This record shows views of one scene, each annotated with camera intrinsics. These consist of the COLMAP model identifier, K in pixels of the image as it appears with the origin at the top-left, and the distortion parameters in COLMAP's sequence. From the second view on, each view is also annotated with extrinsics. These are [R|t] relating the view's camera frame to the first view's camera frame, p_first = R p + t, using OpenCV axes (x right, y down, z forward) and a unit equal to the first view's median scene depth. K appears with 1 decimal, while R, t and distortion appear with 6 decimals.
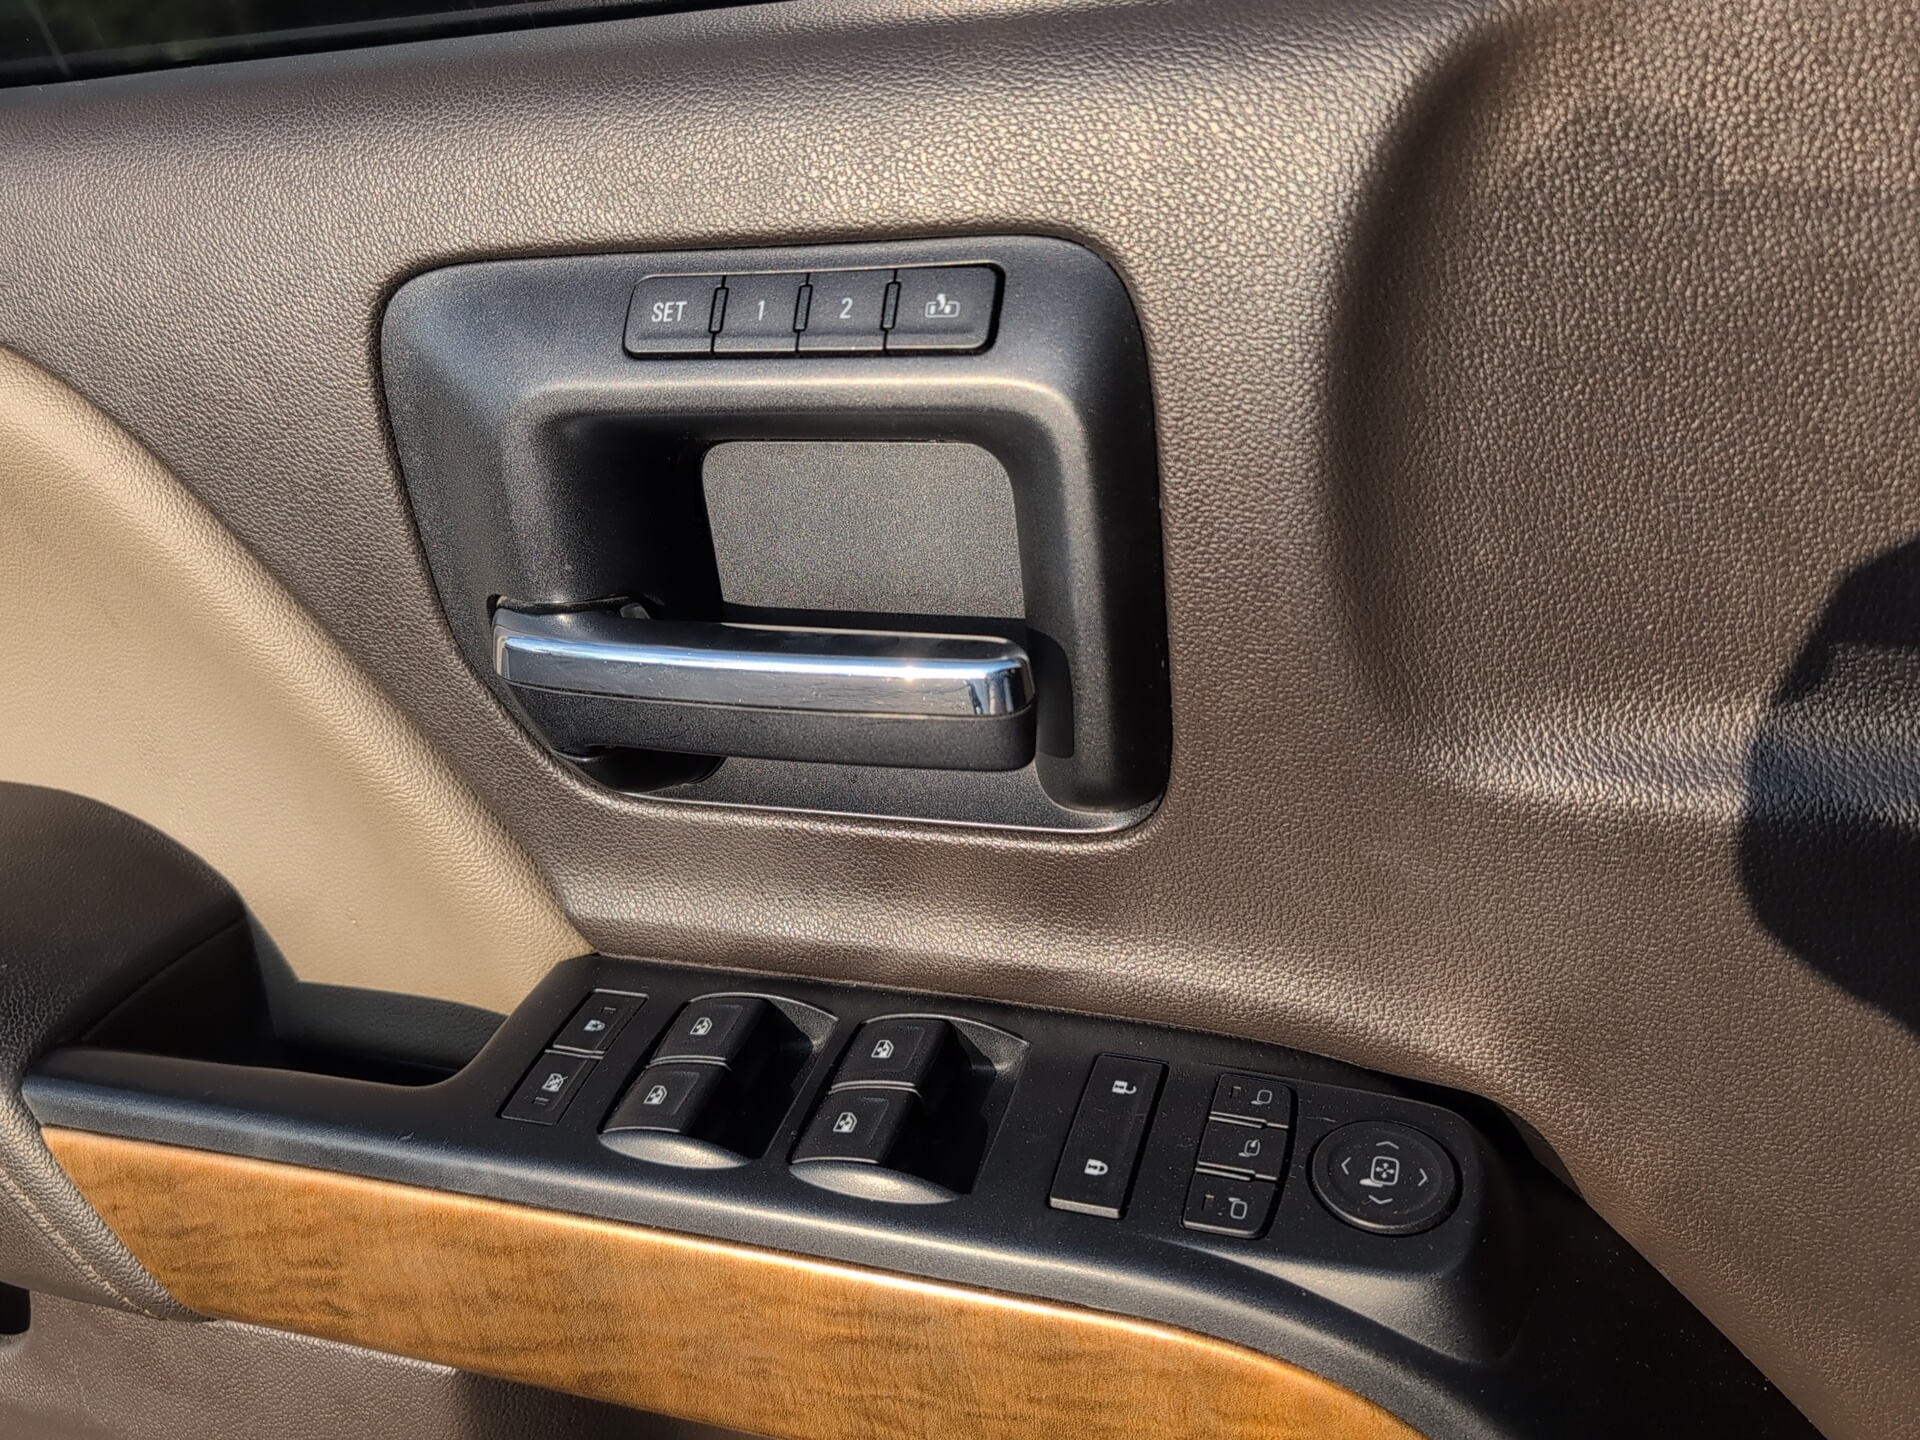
lens RADIAL K [[1592.0, 0, 960.0], [0, 1592.0, 720.0], [0, 0, 1]] dist [-0.001519, -0.100833]
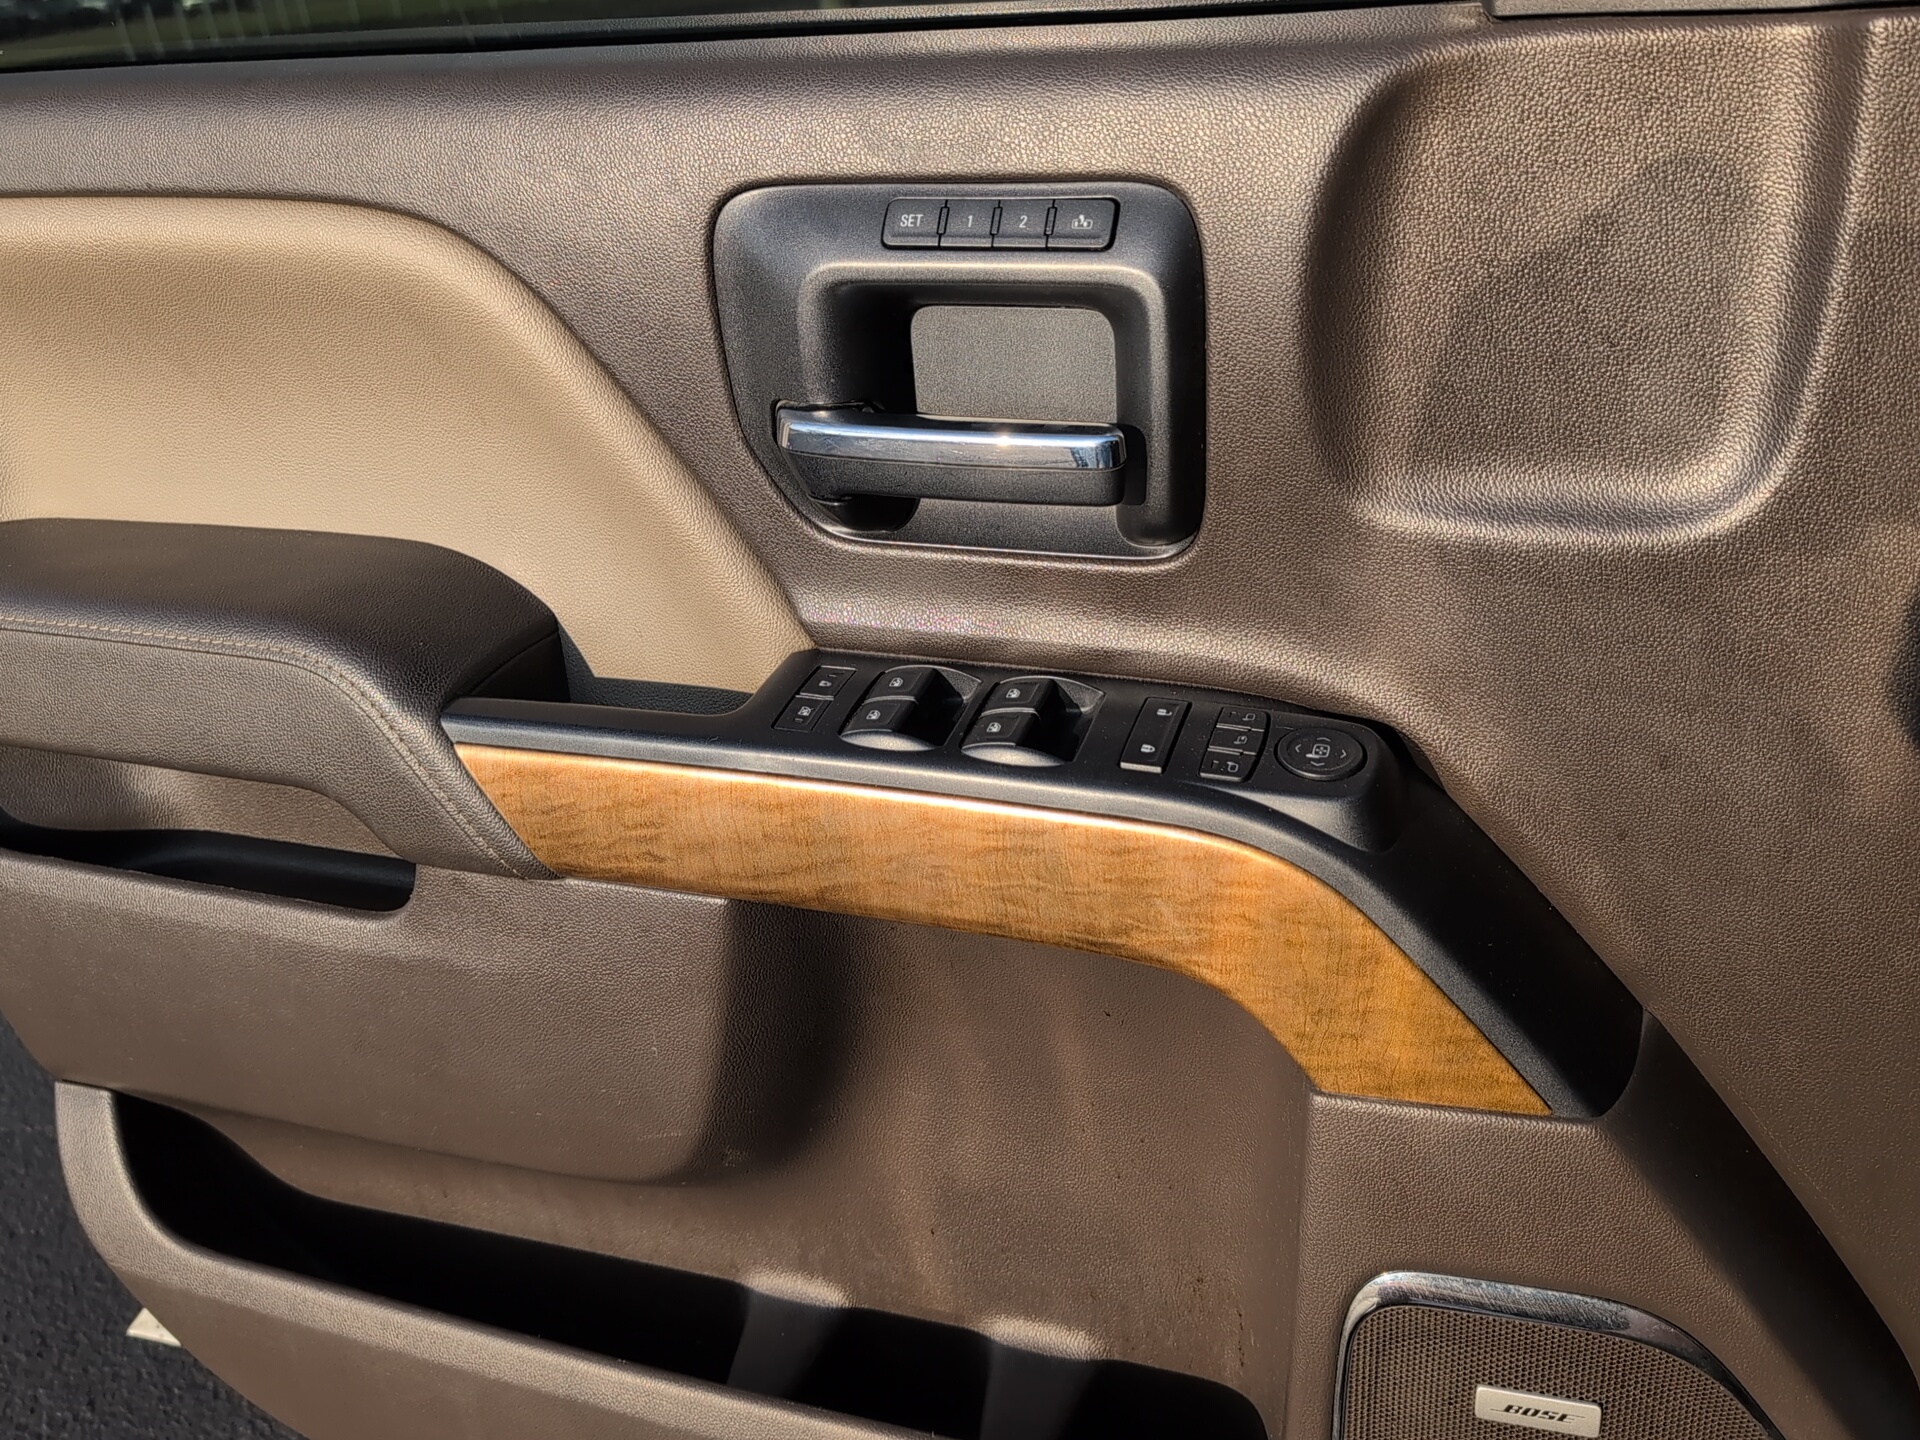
lens RADIAL K [[1525.9, 0, 960.0], [0, 1525.9, 720.0], [0, 0, 1]] dist [0.010479, -0.154011]
pose [[0.999330, 0.035977, -0.006710, -0.102414], [-0.035560, 0.997884, 0.054437, 0.170399], [0.008655, -0.054161, 0.998495, -0.599695]]
